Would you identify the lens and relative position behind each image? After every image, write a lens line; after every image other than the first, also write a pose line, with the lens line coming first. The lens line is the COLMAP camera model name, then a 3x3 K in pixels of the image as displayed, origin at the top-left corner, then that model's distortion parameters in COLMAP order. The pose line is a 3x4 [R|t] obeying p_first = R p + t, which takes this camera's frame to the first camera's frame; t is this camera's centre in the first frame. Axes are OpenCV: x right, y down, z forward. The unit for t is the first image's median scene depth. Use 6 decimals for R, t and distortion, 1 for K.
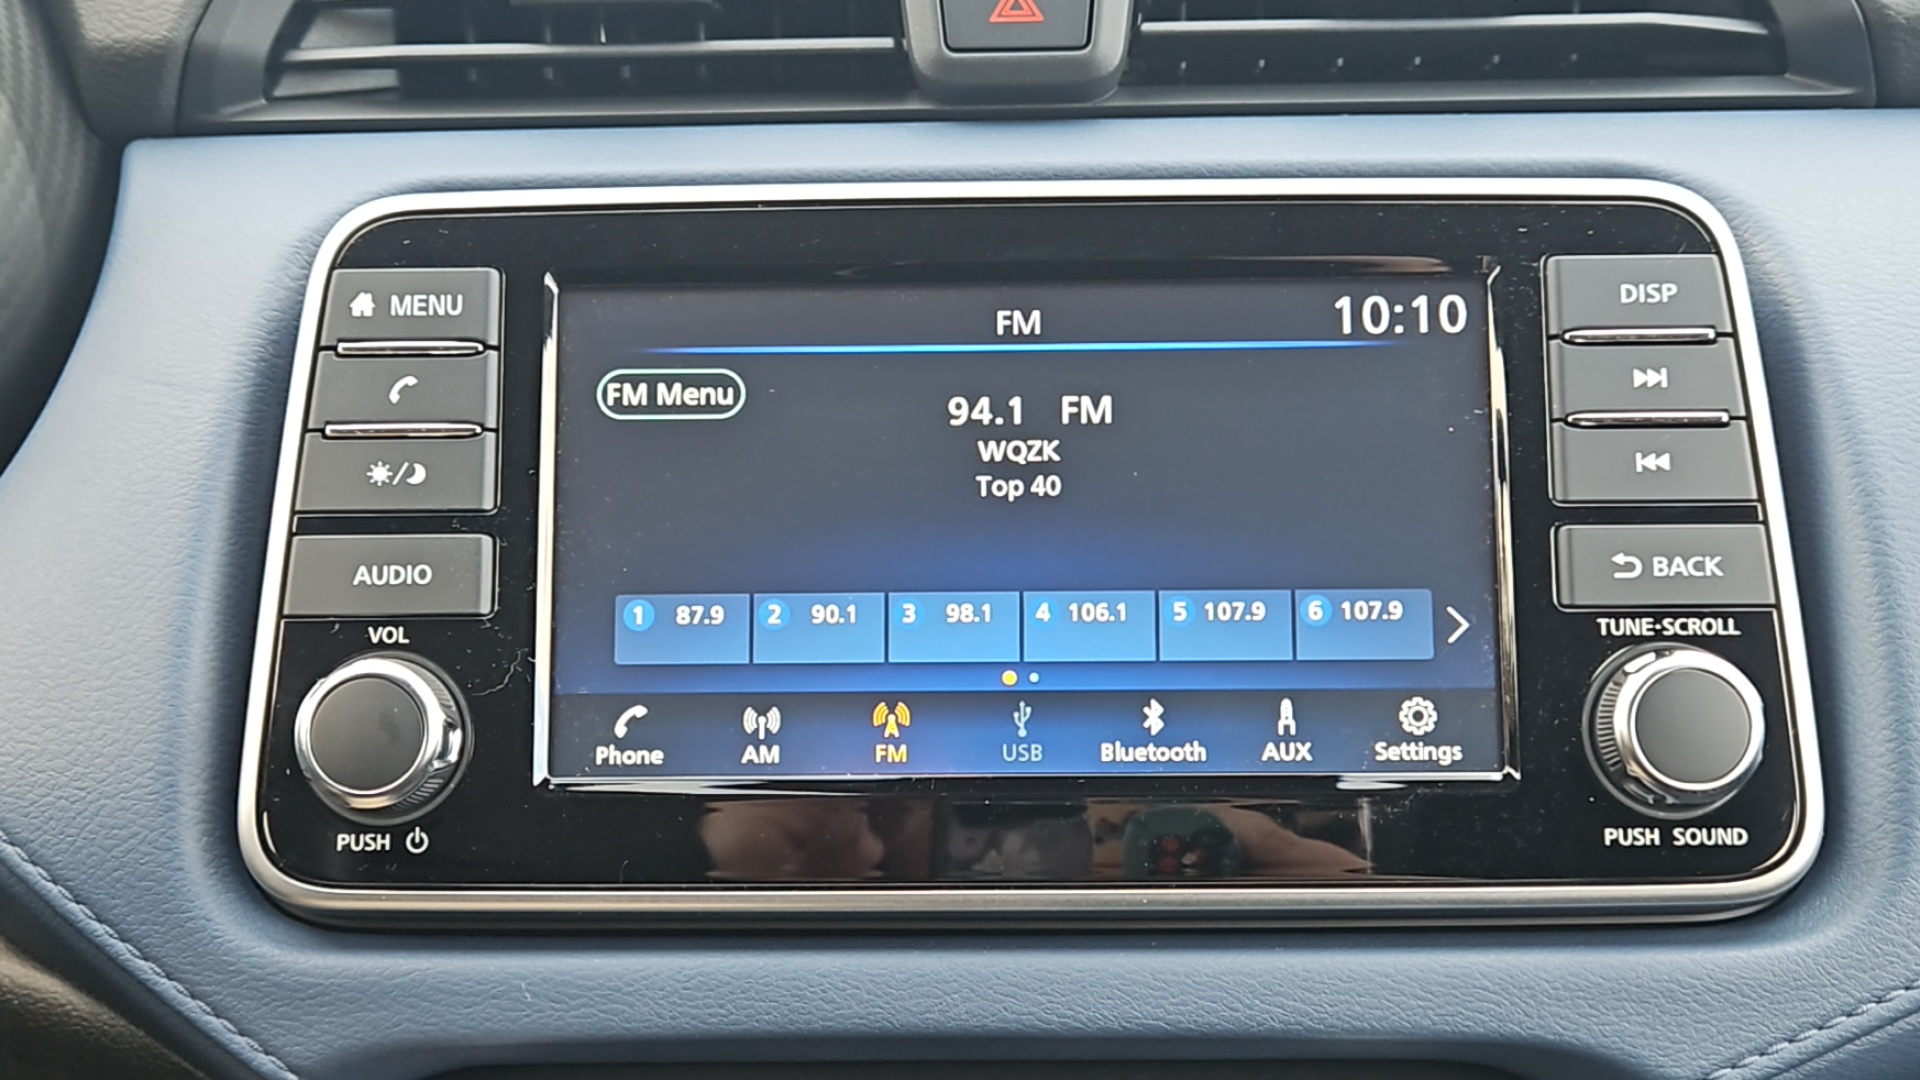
lens RADIAL K [[2377.2, 0, 960.3], [0, 2377.2, 547.4], [0, 0, 1]] dist [0.043038, 0.000000]
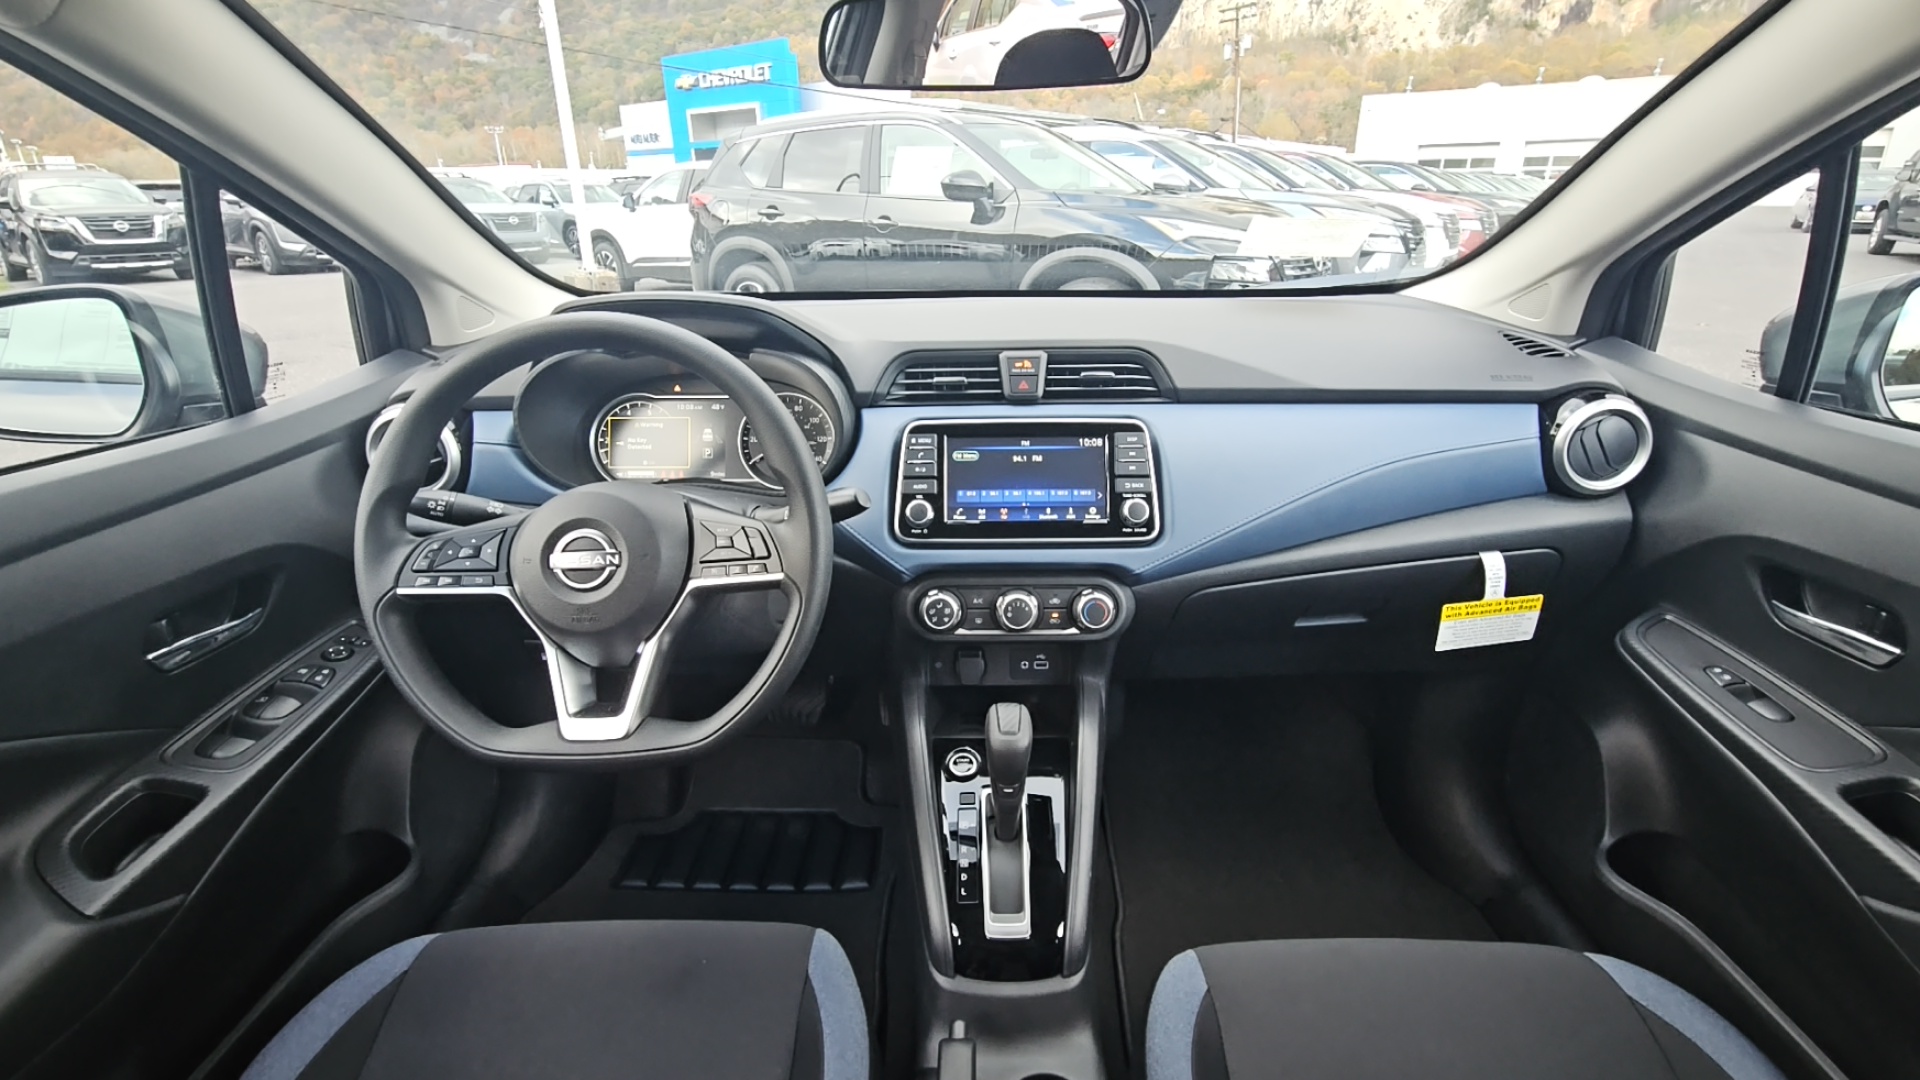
lens RADIAL K [[852.7, 0, 962.5], [0, 852.7, 543.9], [0, 0, 1]] dist [0.009432, -0.007365]
pose [[0.999990, 0.000715, 0.004373, -0.140775], [-0.000987, 0.998033, 0.062689, 0.020835], [-0.004320, -0.062693, 0.998024, -1.118238]]
